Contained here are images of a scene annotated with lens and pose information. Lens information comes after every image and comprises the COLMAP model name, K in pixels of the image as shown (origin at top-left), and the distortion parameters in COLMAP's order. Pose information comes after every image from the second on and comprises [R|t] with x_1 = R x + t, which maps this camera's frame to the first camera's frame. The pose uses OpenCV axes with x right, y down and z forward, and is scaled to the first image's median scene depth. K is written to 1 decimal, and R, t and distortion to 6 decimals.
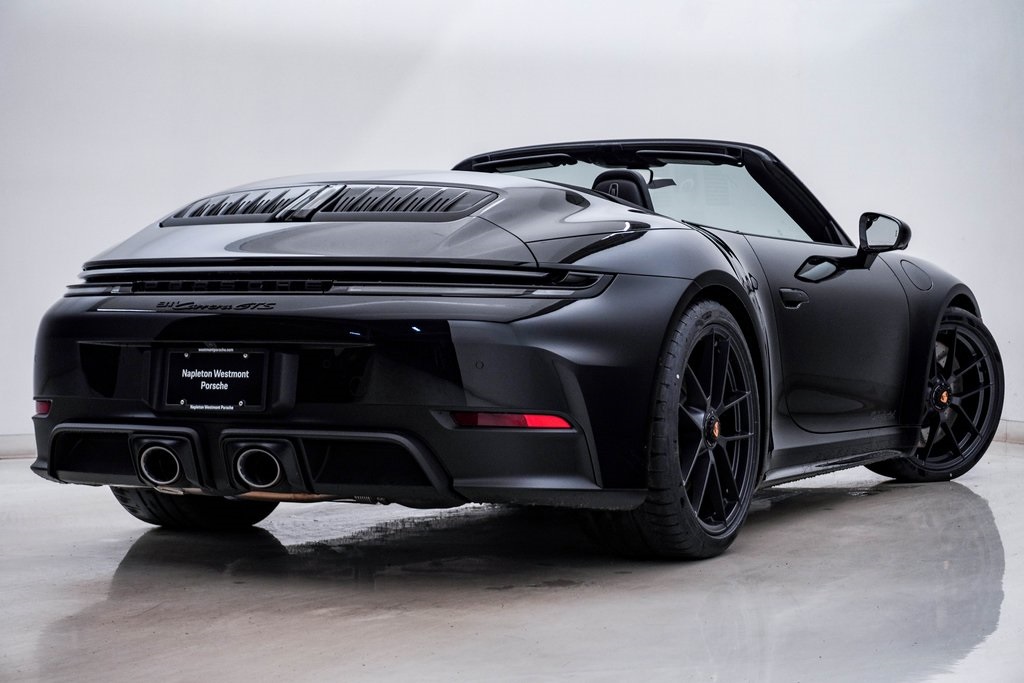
lens RADIAL K [[2196.7, 0, 512.0], [0, 2196.7, 341.5], [0, 0, 1]] dist [-0.021551, 0.557225]
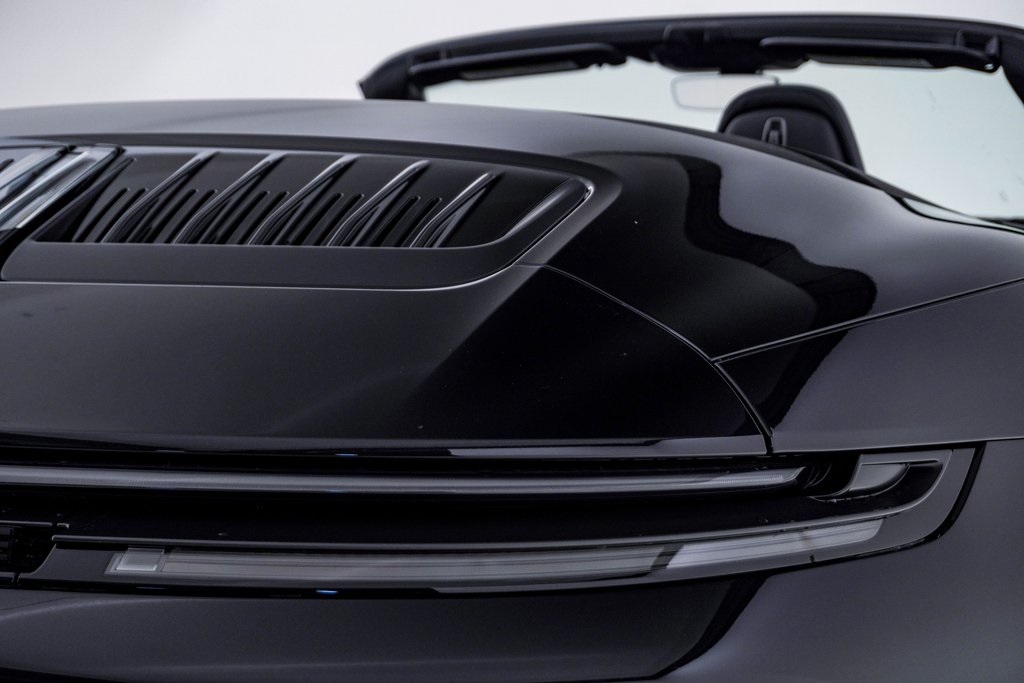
lens RADIAL K [[2196.7, 0, 512.0], [0, 2196.7, 341.5], [0, 0, 1]] dist [-0.021551, 0.557225]
pose [[0.997556, -0.010949, 0.069004, -0.042177], [0.007142, 0.998451, 0.055179, -0.064913], [-0.069502, -0.054552, 0.996089, 0.711233]]
